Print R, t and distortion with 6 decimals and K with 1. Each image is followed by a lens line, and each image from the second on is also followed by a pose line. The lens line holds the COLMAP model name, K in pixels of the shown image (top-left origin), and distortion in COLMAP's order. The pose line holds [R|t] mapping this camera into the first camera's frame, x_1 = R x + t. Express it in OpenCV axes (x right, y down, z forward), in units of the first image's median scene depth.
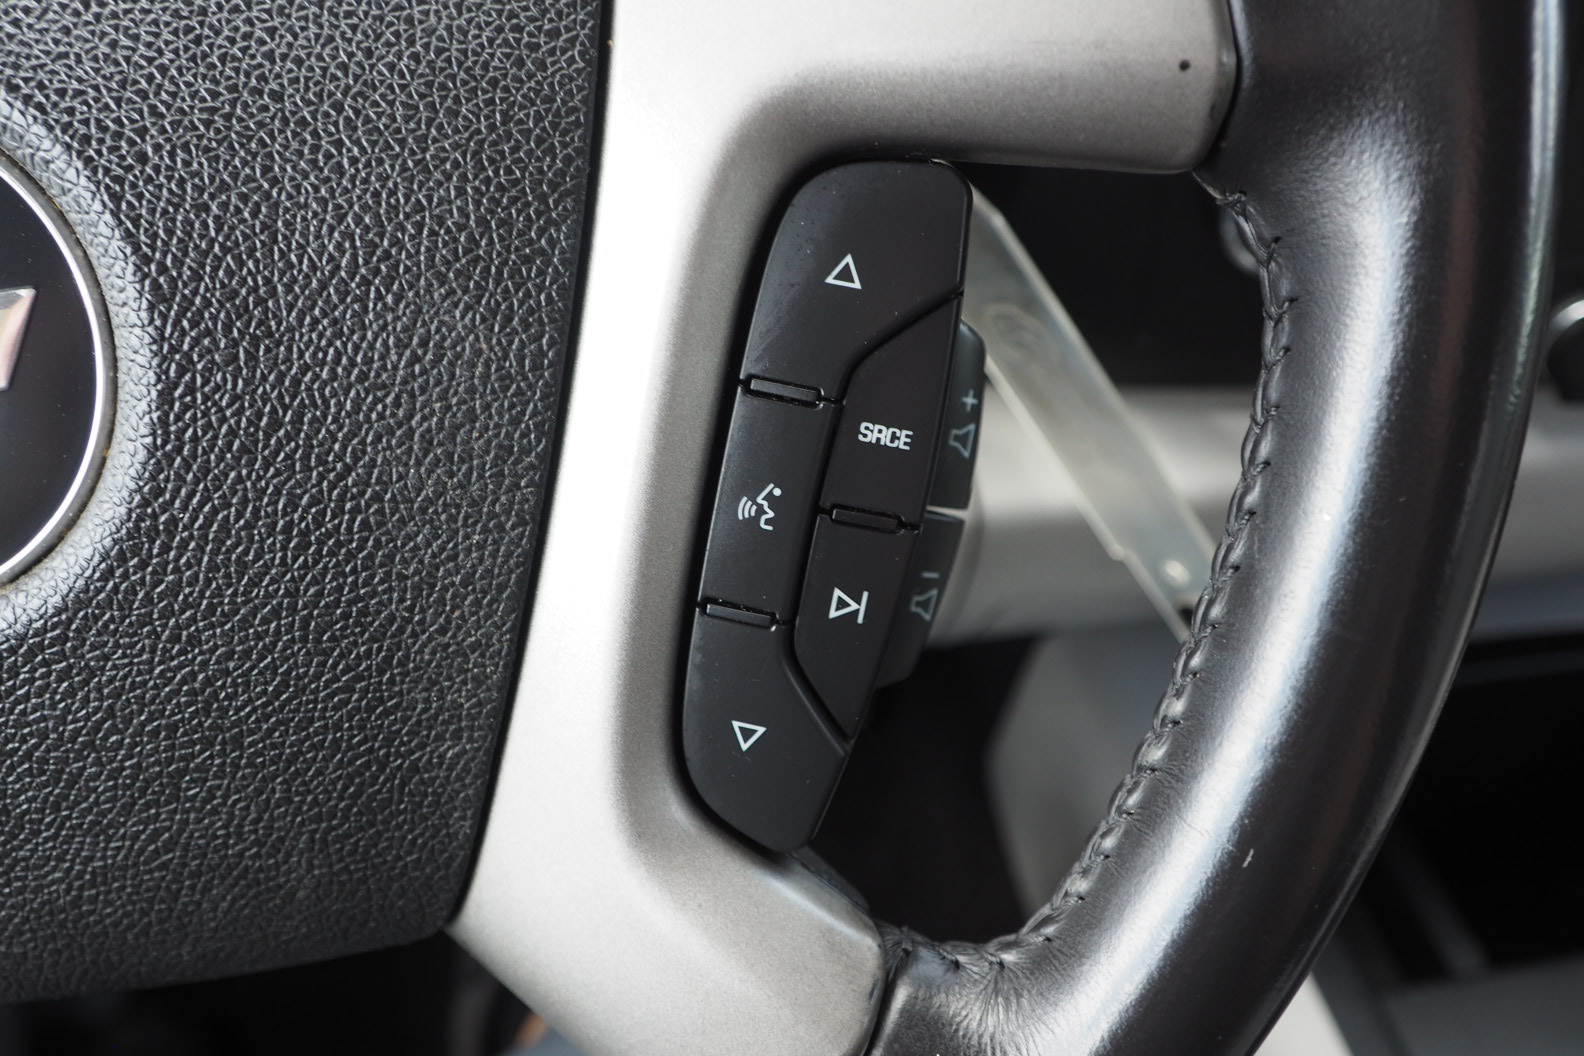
lens RADIAL K [[1382.4, 0, 786.7], [0, 1382.4, 523.8], [0, 0, 1]] dist [-0.008042, 0.005591]
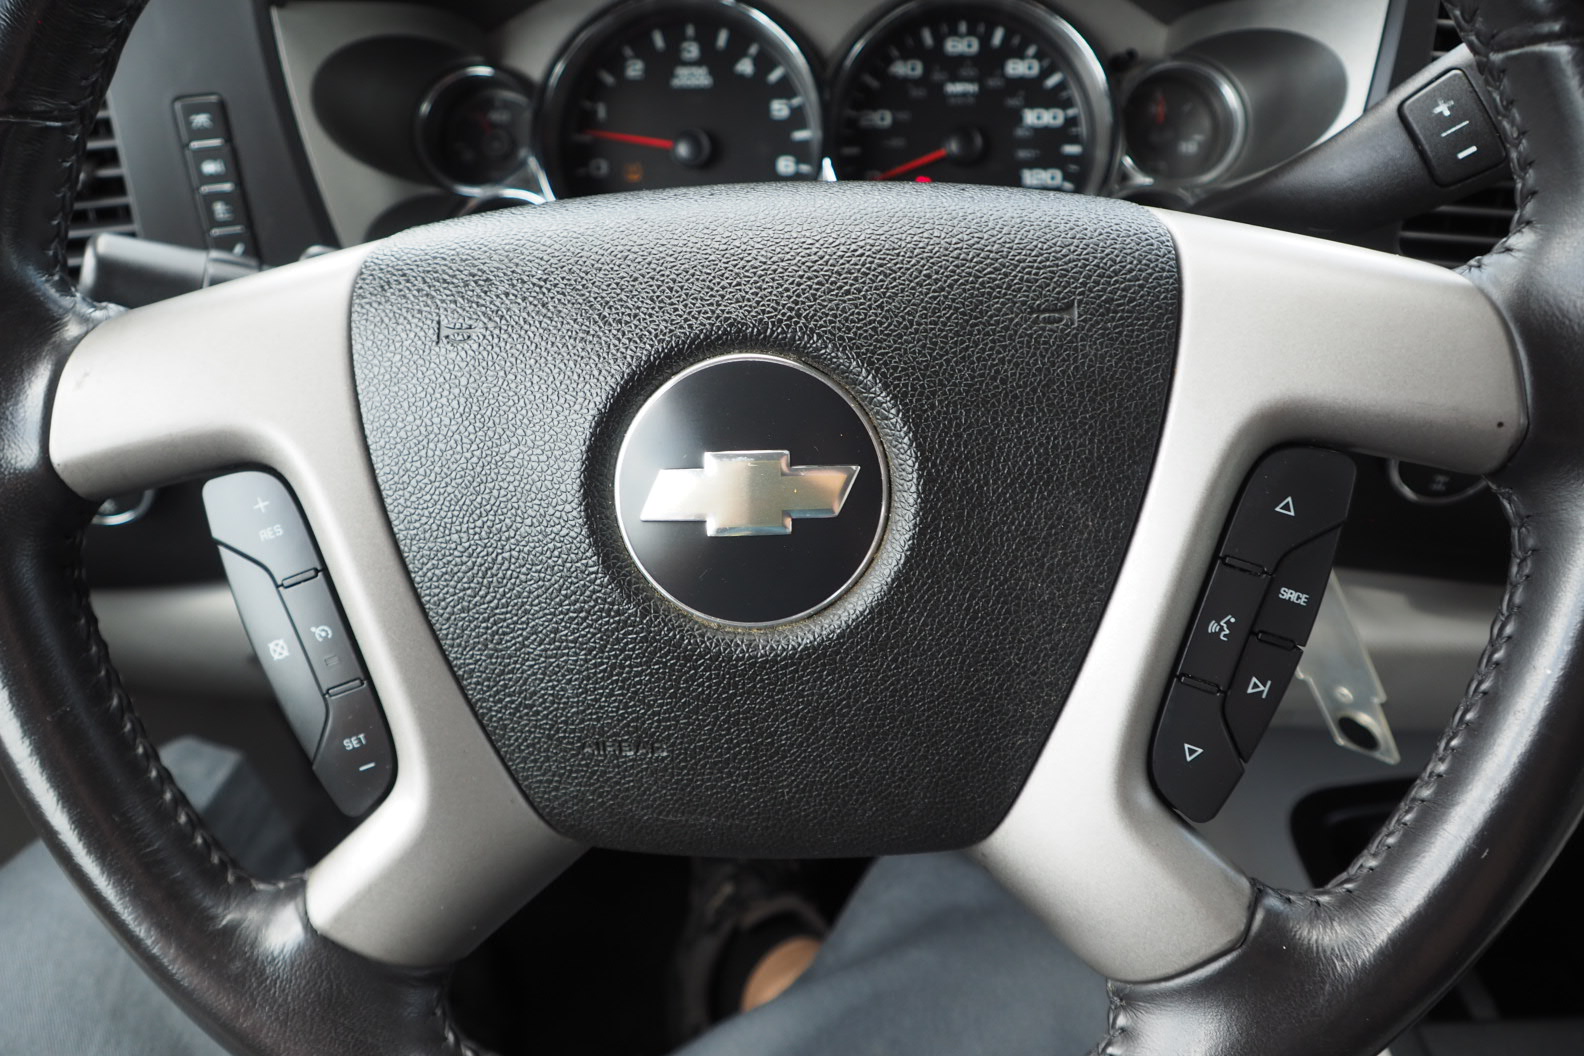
lens RADIAL K [[1147.4, 0, 793.3], [0, 1147.4, 540.8], [0, 0, 1]] dist [-0.012678, -0.003913]
pose [[0.991620, 0.118537, -0.051368, -0.532962], [-0.121247, 0.991190, -0.053305, 0.024683], [0.044597, 0.059087, 0.997256, -0.550921]]
